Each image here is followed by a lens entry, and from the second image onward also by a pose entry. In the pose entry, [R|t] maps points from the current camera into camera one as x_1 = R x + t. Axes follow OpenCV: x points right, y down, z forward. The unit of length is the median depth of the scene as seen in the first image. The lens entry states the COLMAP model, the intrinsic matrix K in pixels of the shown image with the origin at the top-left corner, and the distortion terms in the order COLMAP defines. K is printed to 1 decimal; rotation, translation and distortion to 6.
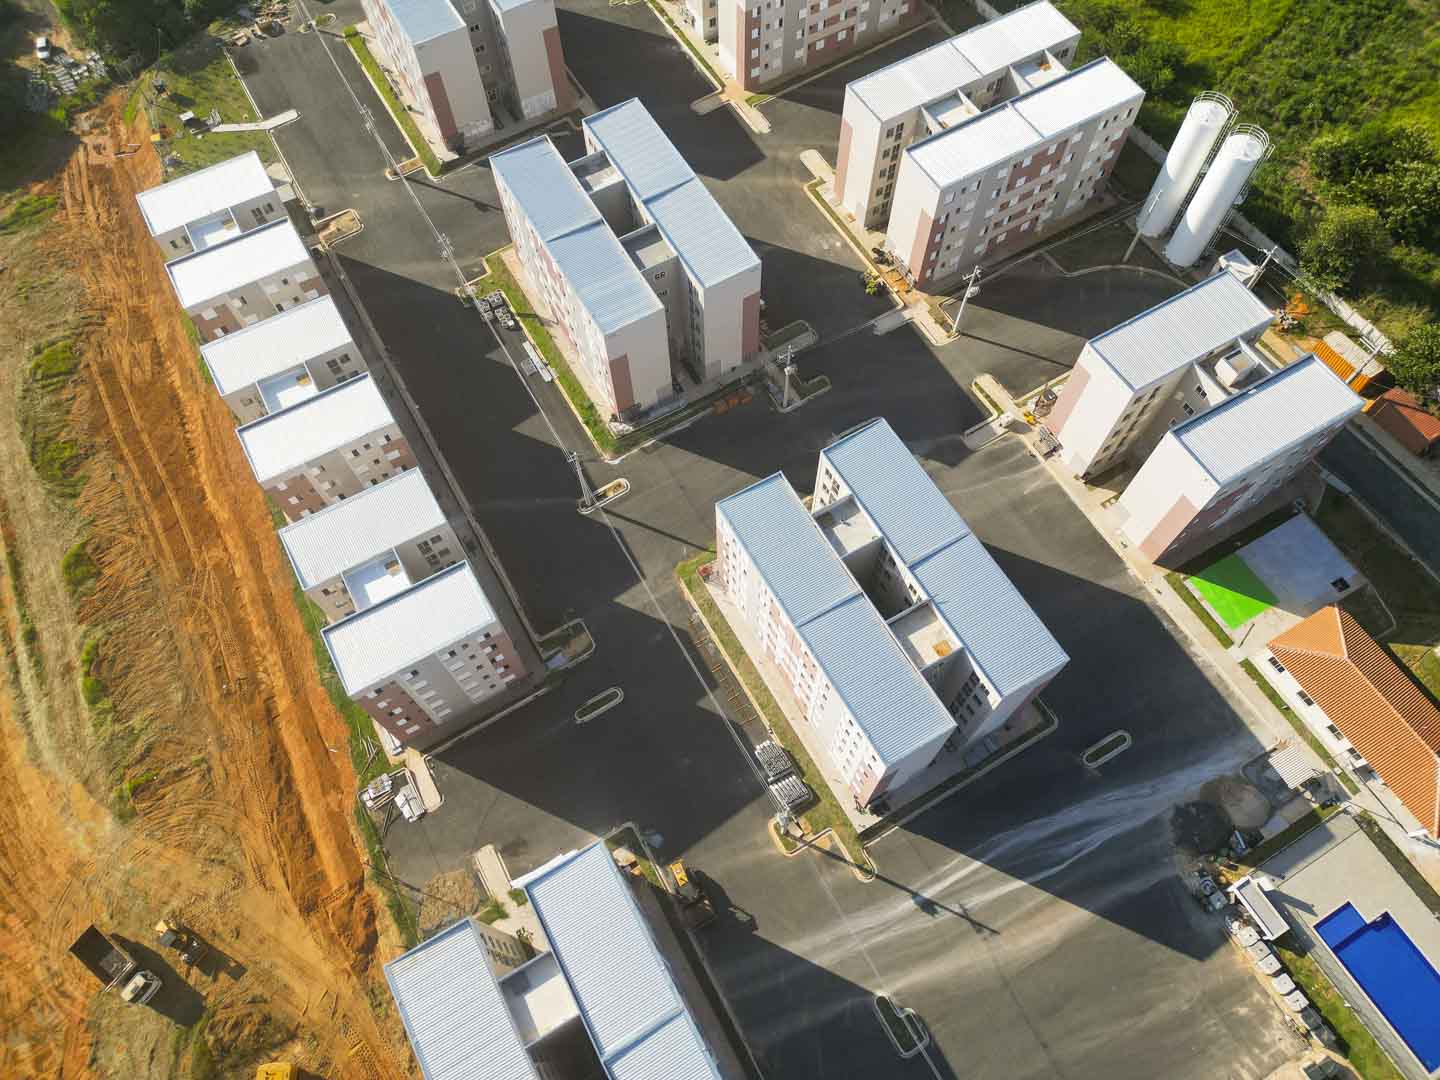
lens RADIAL K [[1007.7, 0, 713.6], [0, 1007.7, 540.9], [0, 0, 1]] dist [0.059112, -0.048508]
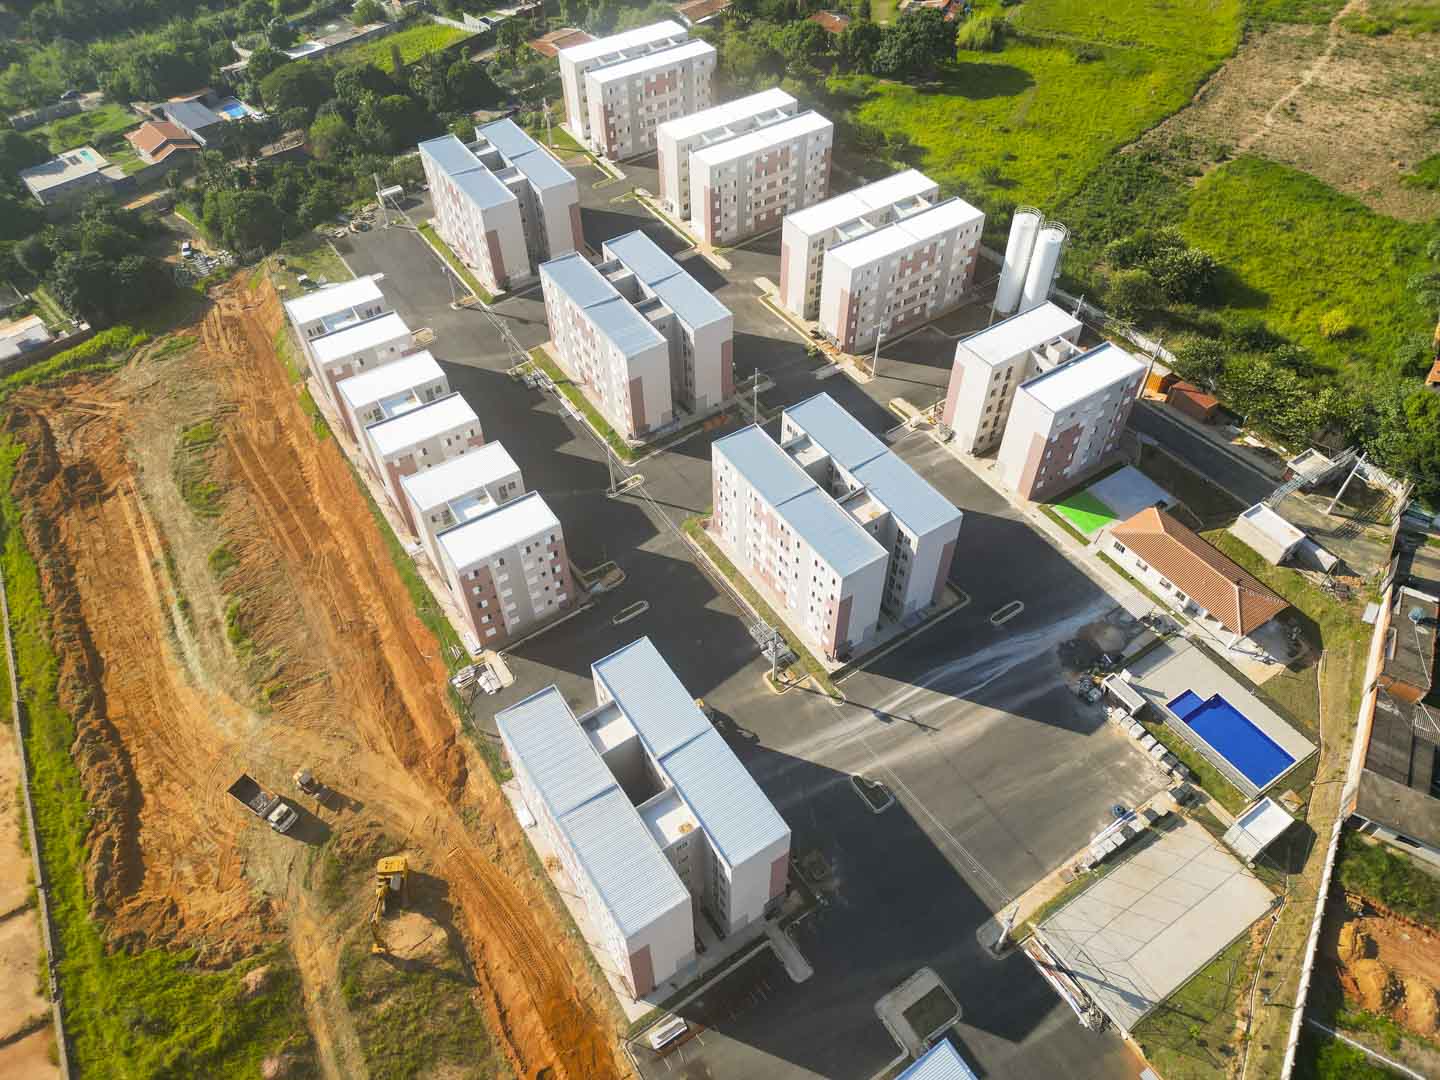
lens RADIAL K [[1007.7, 0, 709.3], [0, 1007.7, 543.7], [0, 0, 1]] dist [0.059112, -0.048508]
pose [[0.998459, -0.041477, 0.036870, -0.052764], [0.049898, 0.961755, -0.269330, 0.423323], [-0.024289, 0.270754, 0.962342, -0.293575]]
